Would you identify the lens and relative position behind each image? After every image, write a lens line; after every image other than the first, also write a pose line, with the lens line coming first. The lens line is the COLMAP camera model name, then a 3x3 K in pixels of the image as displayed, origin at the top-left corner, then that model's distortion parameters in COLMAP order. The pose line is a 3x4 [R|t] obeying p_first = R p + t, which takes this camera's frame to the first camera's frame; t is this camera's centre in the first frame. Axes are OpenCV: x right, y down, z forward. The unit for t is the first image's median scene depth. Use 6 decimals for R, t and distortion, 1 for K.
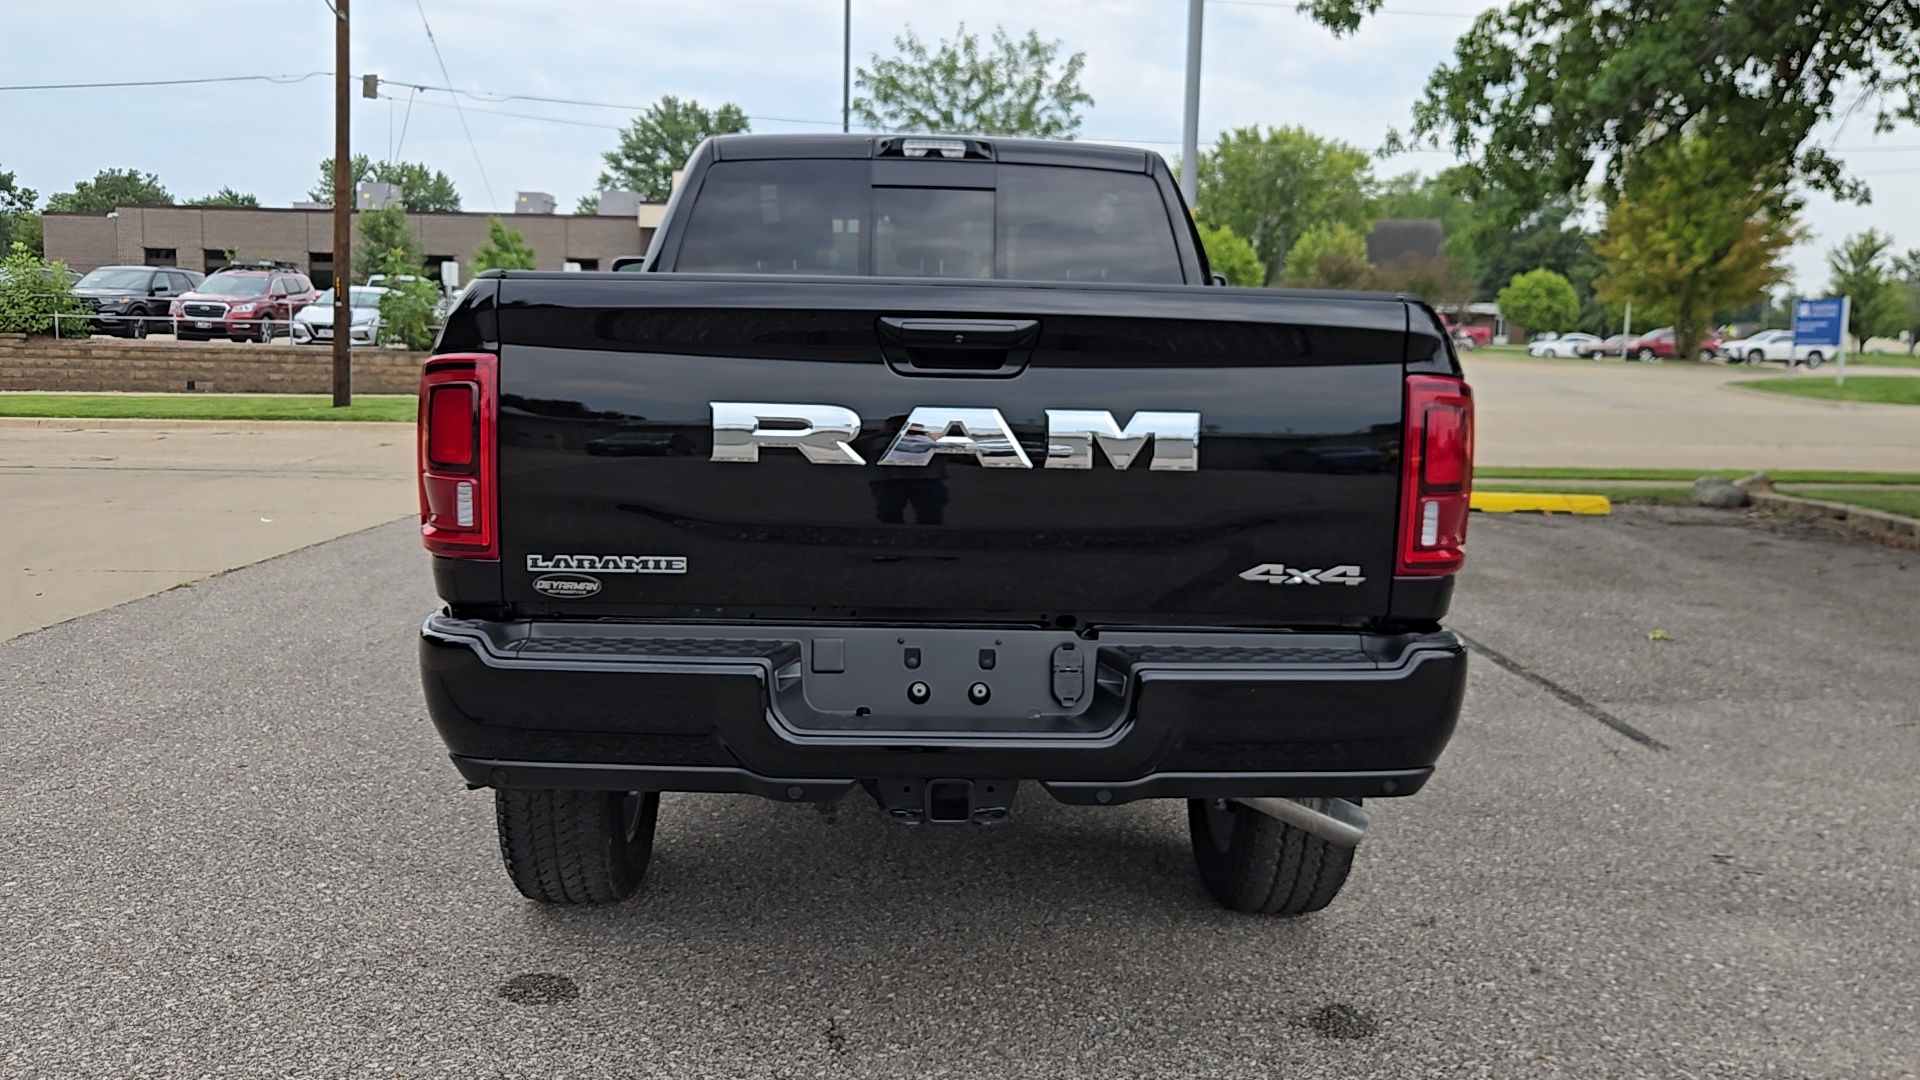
lens RADIAL K [[1596.0, 0, 956.8], [0, 1596.0, 544.2], [0, 0, 1]] dist [0.008873, 0.002448]
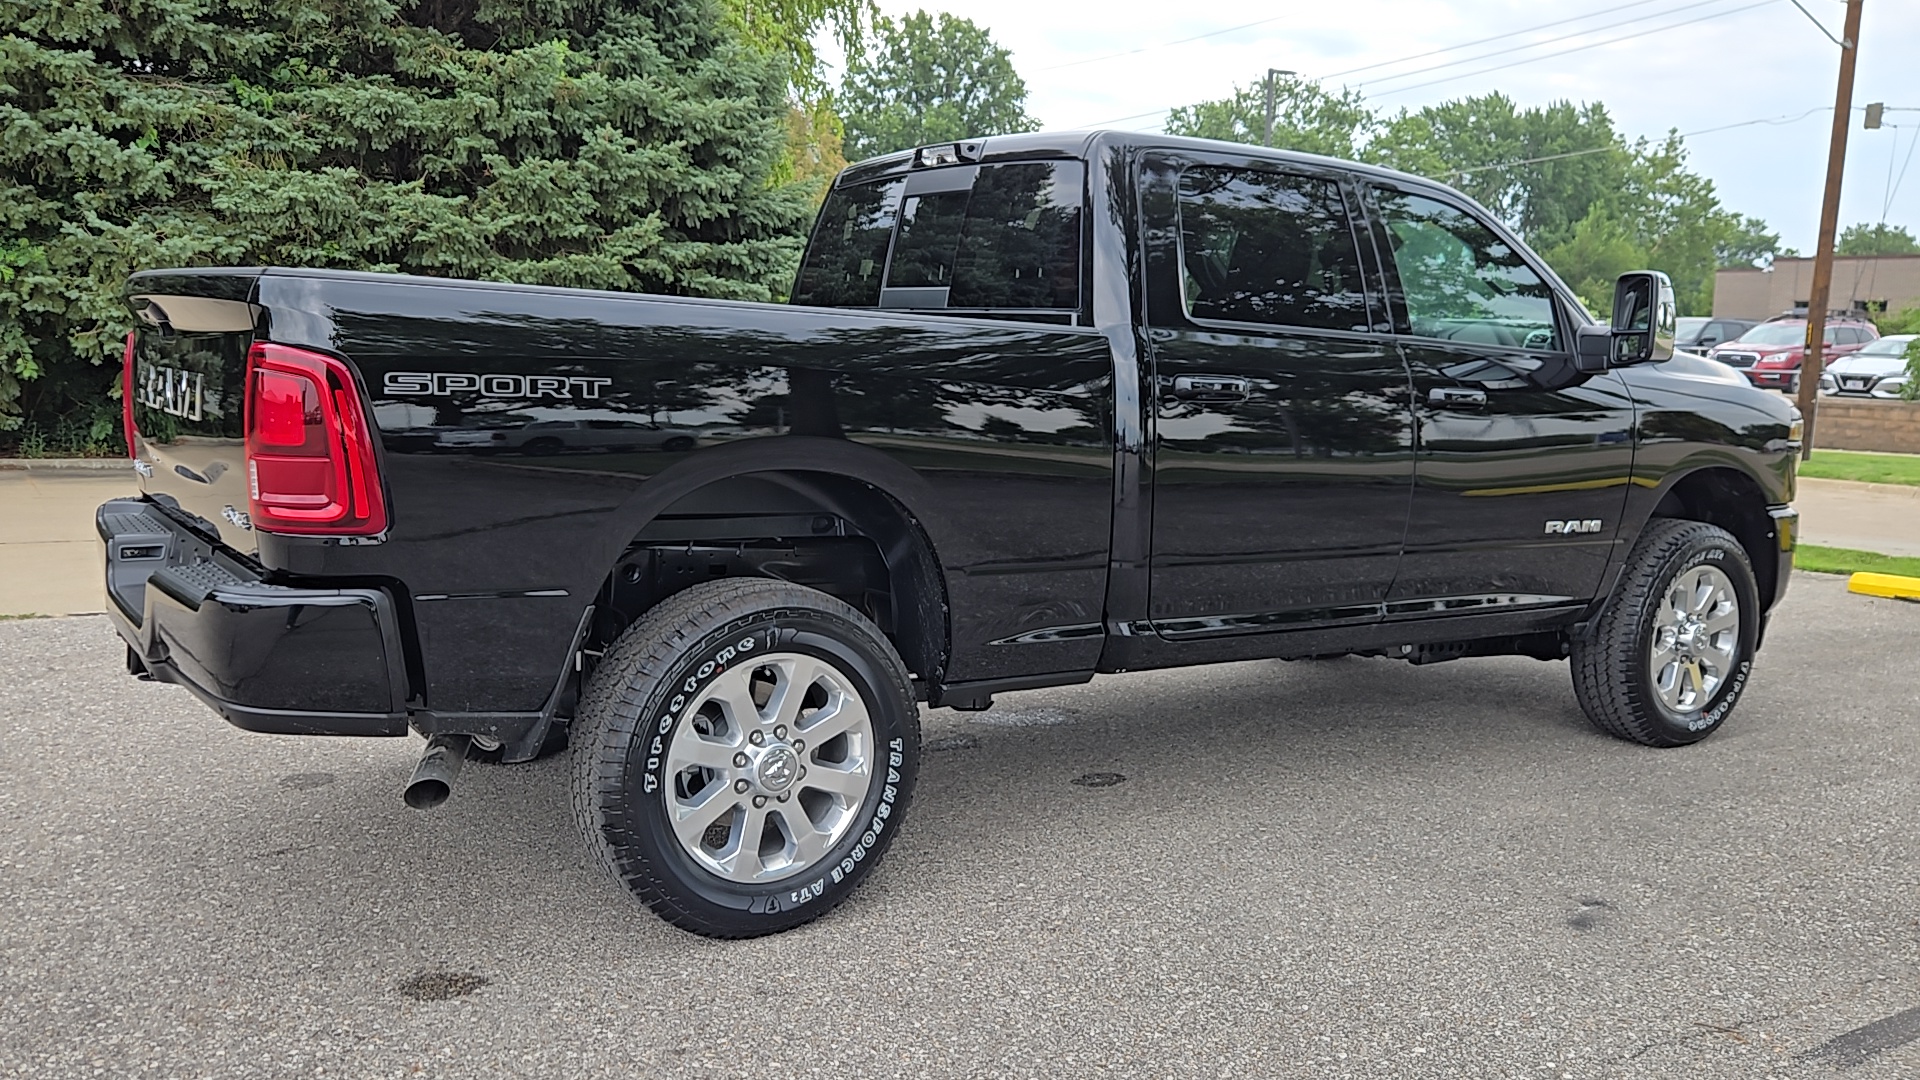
lens RADIAL K [[1596.0, 0, 956.8], [0, 1596.0, 544.2], [0, 0, 1]] dist [0.008873, 0.002448]
pose [[0.538354, 0.100874, -0.836660, 0.119467], [-0.129928, 0.990875, 0.035864, -0.005751], [0.832643, 0.089398, 0.546547, 0.066194]]
